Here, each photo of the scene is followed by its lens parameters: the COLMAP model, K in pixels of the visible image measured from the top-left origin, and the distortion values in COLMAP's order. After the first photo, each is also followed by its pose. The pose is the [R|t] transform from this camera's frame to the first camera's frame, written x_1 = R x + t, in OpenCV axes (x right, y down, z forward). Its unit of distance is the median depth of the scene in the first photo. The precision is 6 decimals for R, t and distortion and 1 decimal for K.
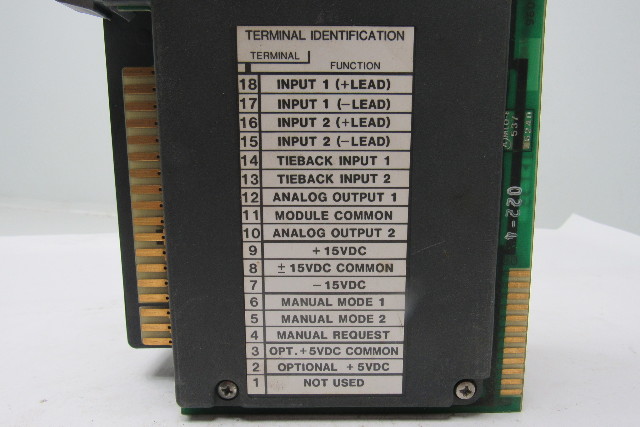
lens RADIAL K [[463.5, 0, 312.5], [0, 463.5, 216.0], [0, 0, 1]] dist [-0.029485, 0.007510]
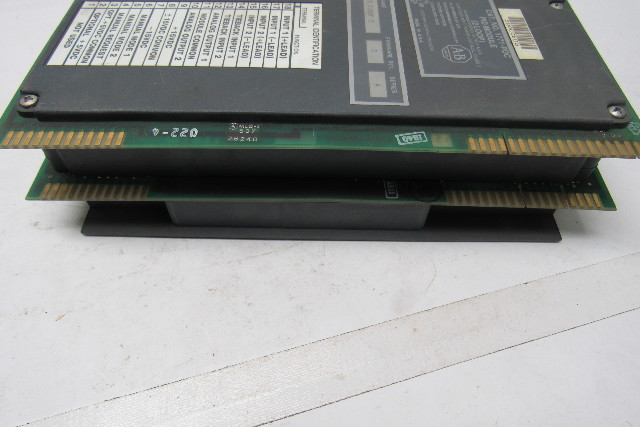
lens RADIAL K [[463.5, 0, 319.2], [0, 463.5, 212.7], [0, 0, 1]] dist [-0.029485, 0.007510]
pose [[-0.008825, 0.797809, -0.602846, 1.343486], [-0.982180, -0.120101, -0.144565, -0.229927], [-0.187737, 0.590827, 0.784651, 0.119298]]
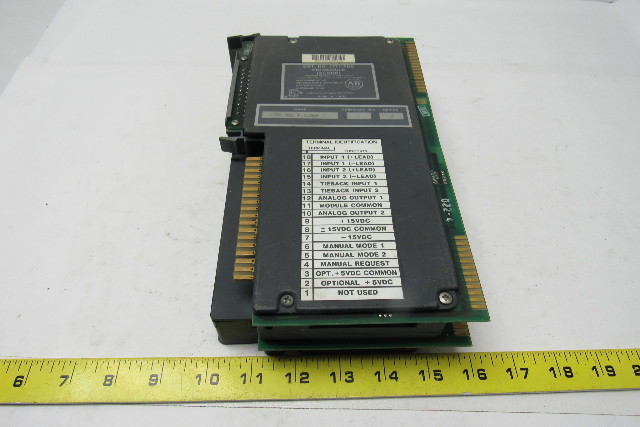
lens RADIAL K [[463.5, 0, 329.3], [0, 463.5, 208.9], [0, 0, 1]] dist [-0.029485, 0.007510]
pose [[0.999527, -0.013283, 0.027719, -0.091680], [0.029528, 0.665412, -0.745892, 1.387192], [-0.008537, 0.746358, 0.665490, -0.235554]]
